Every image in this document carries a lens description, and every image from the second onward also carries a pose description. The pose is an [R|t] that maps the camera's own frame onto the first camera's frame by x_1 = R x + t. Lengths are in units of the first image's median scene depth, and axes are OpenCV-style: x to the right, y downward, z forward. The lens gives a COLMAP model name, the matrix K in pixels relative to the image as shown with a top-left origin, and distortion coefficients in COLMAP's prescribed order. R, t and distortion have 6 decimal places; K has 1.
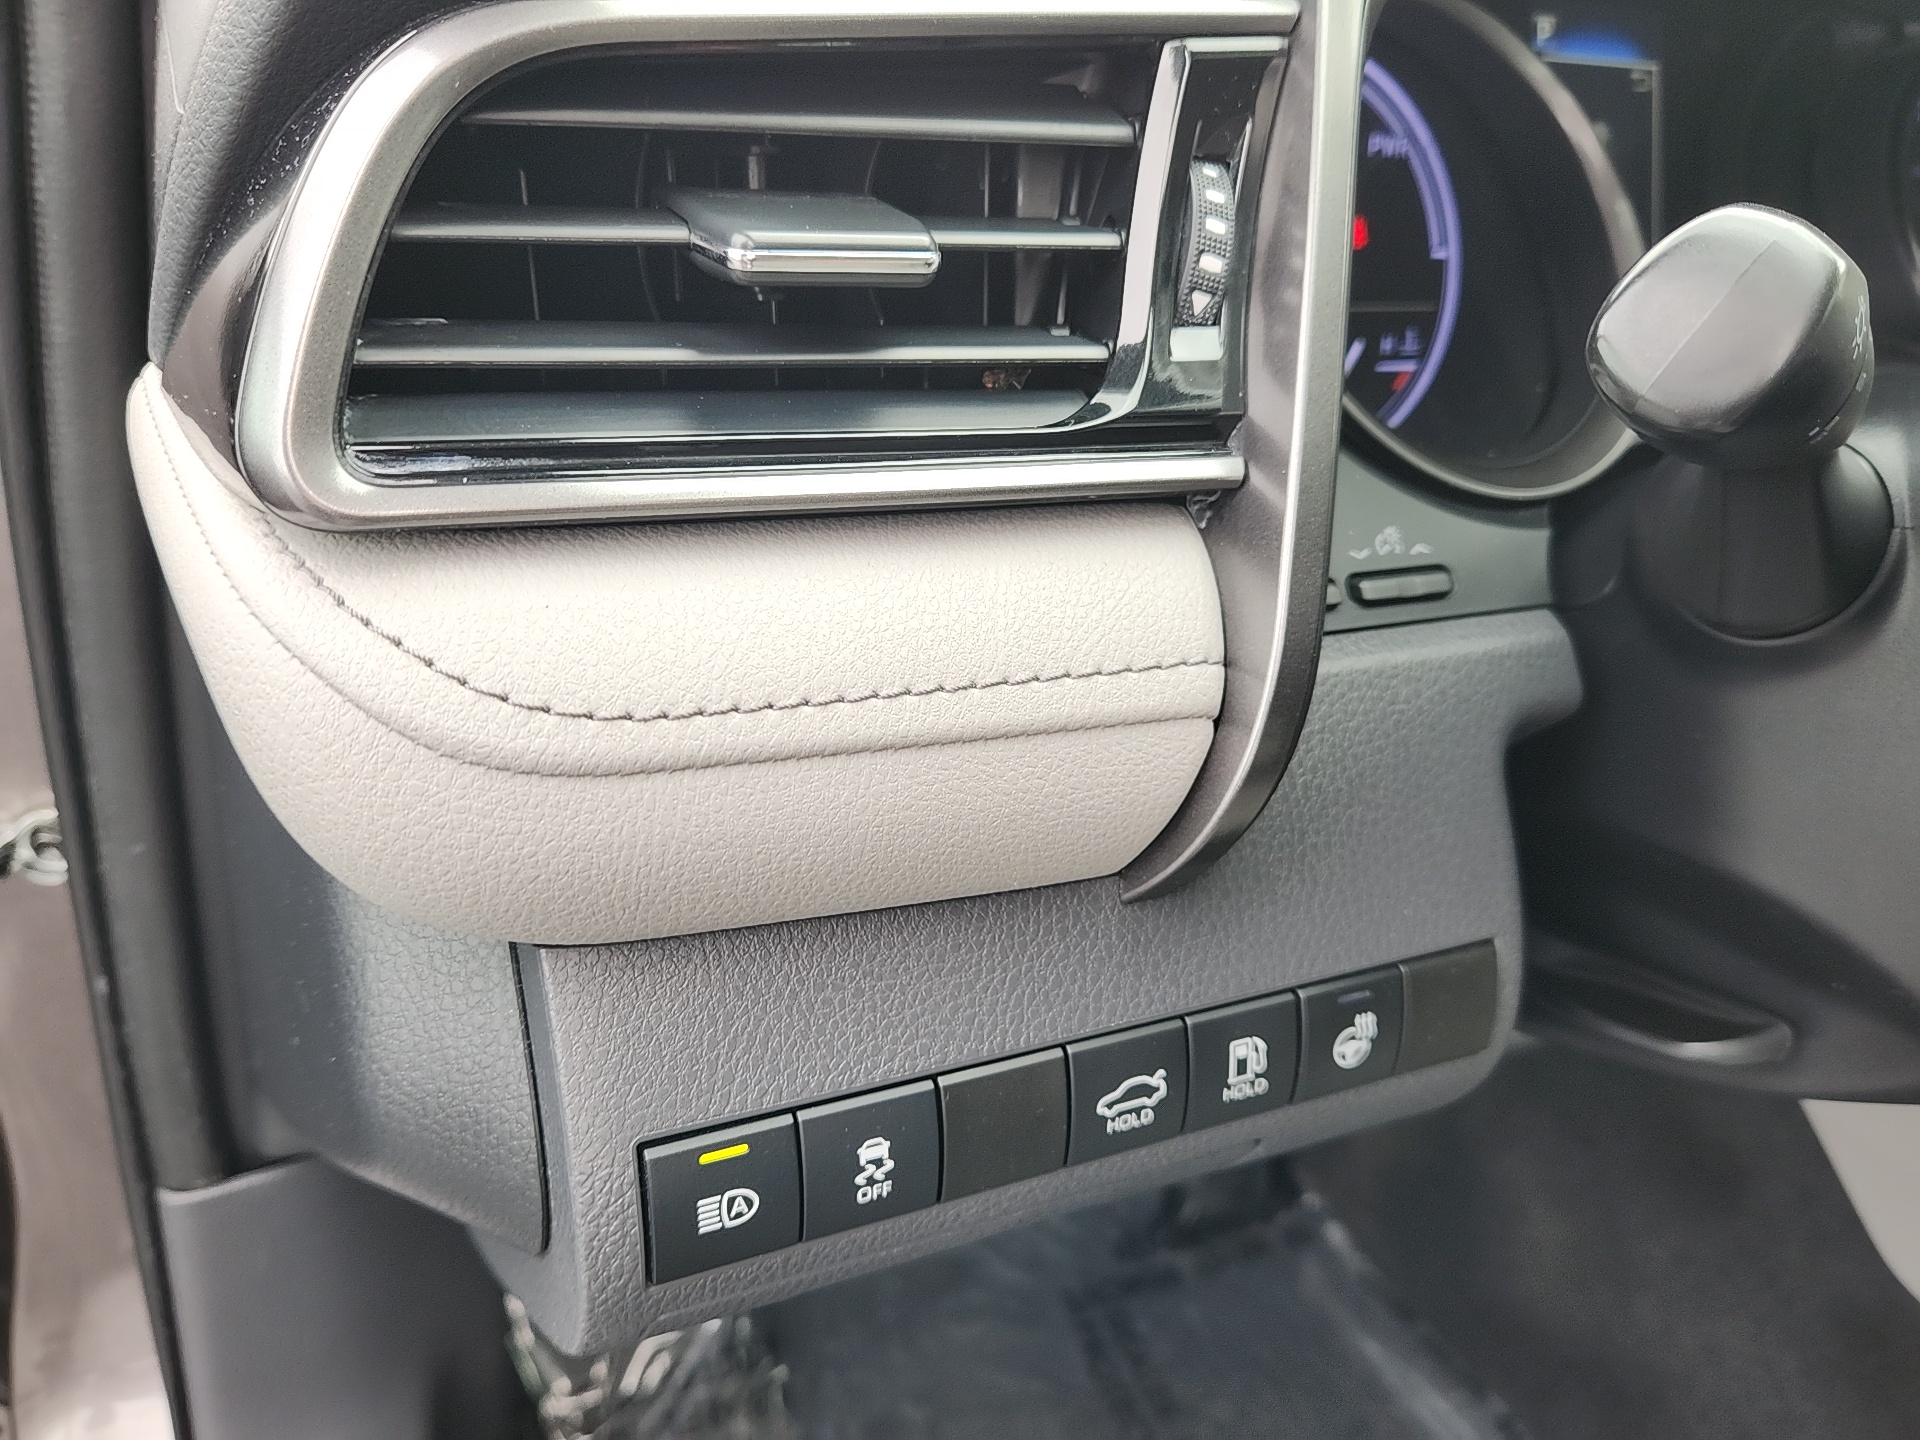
lens RADIAL K [[1409.8, 0, 960.0], [0, 1409.8, 720.0], [0, 0, 1]] dist [0.039525, -0.042075]
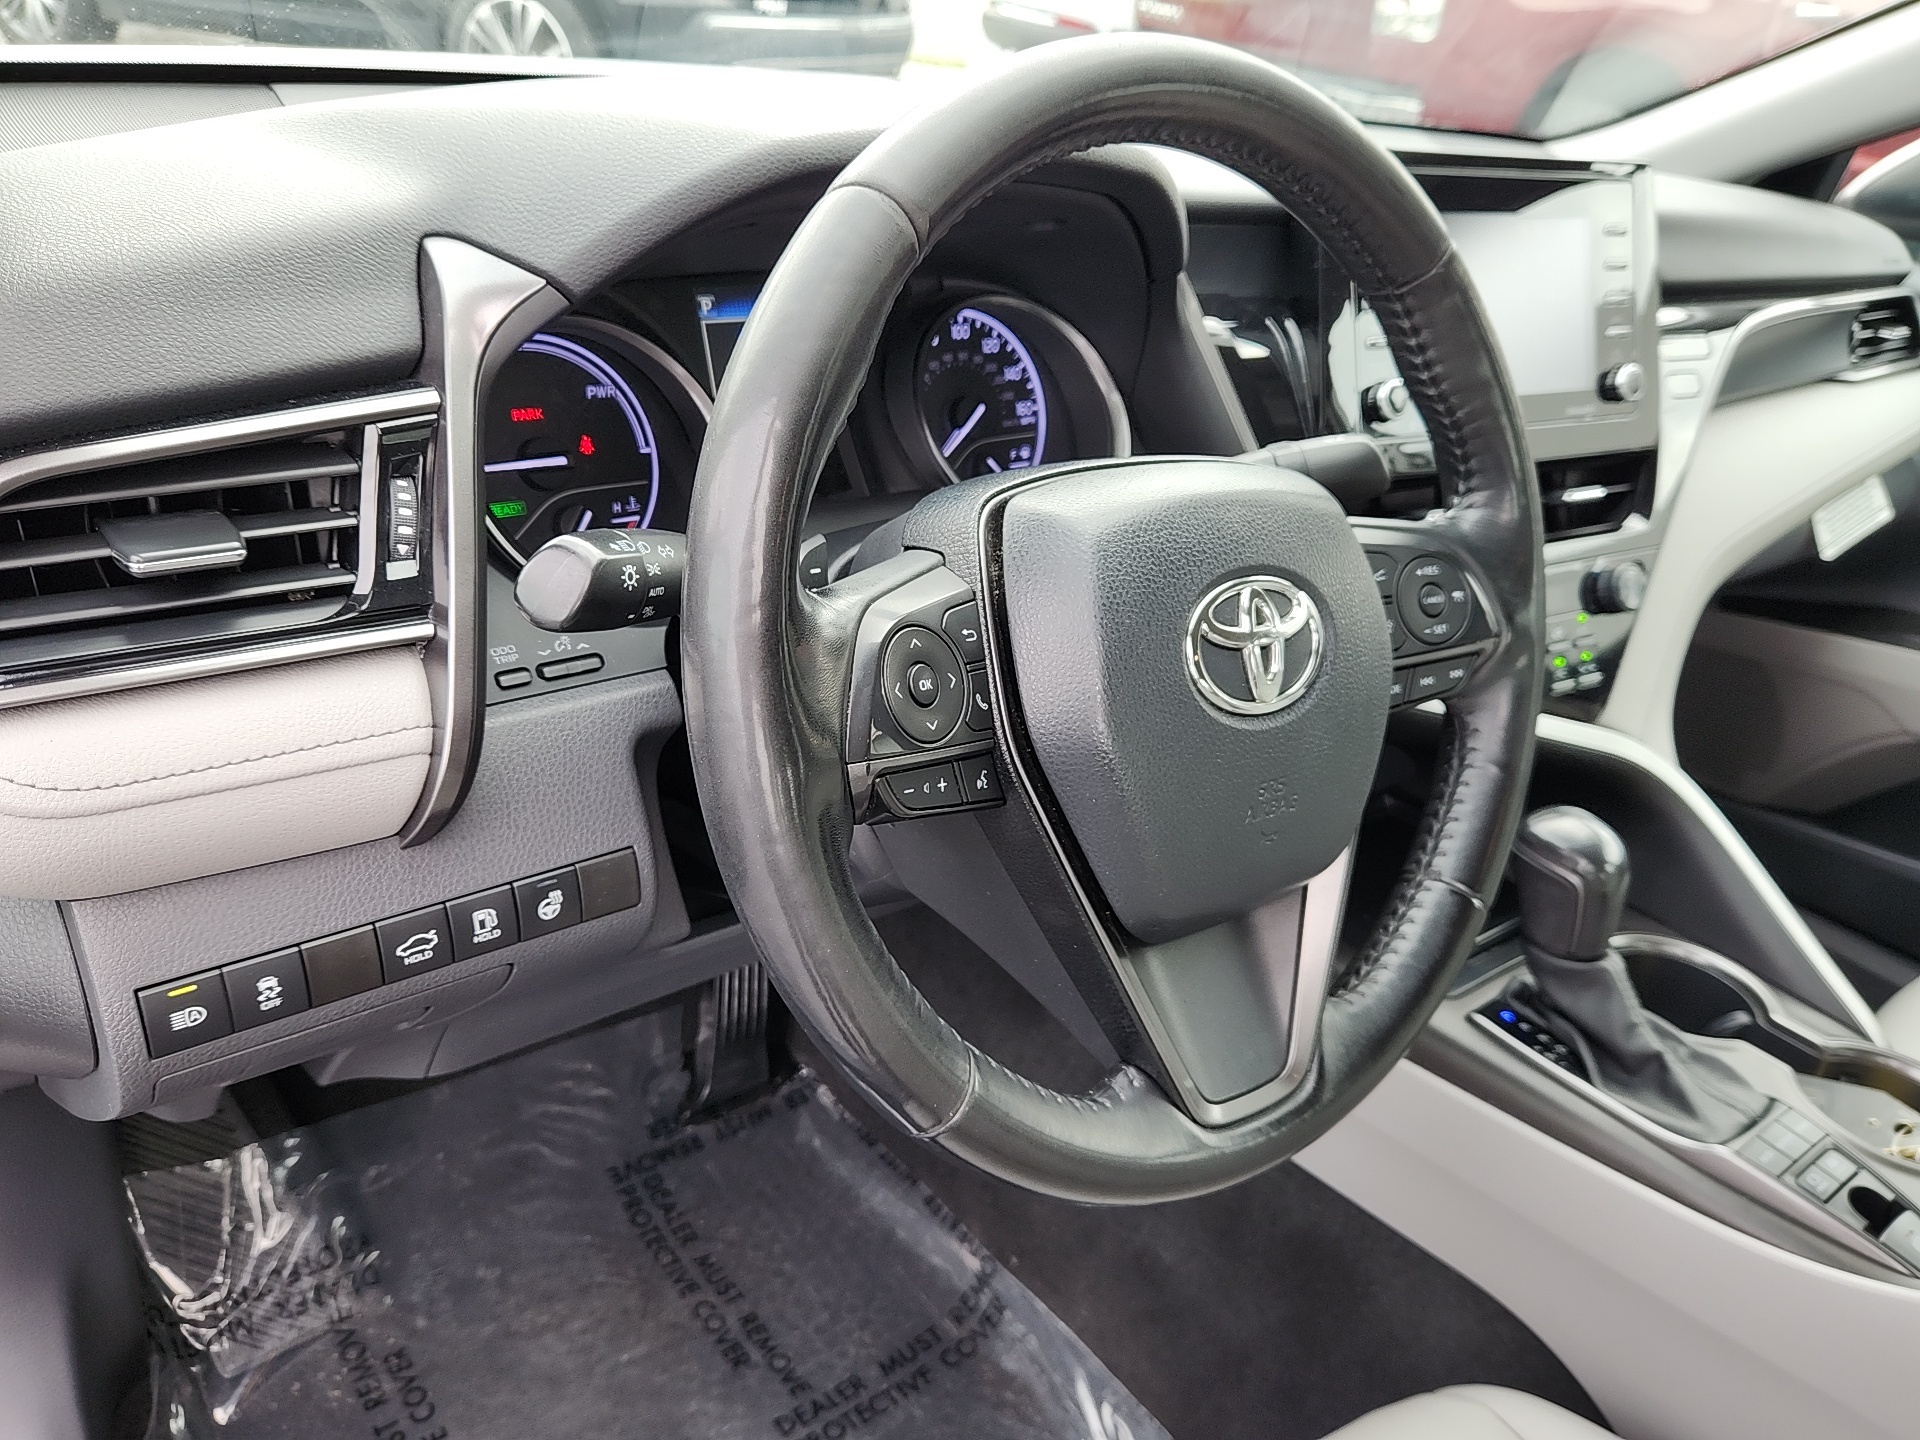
lens RADIAL K [[1435.2, 0, 960.0], [0, 1435.2, 720.0], [0, 0, 1]] dist [0.064583, -0.104624]
pose [[0.971772, -0.100636, 0.213383, 0.468621], [0.097339, 0.994913, 0.025931, -0.027471], [-0.214908, -0.004429, 0.976624, -1.168002]]
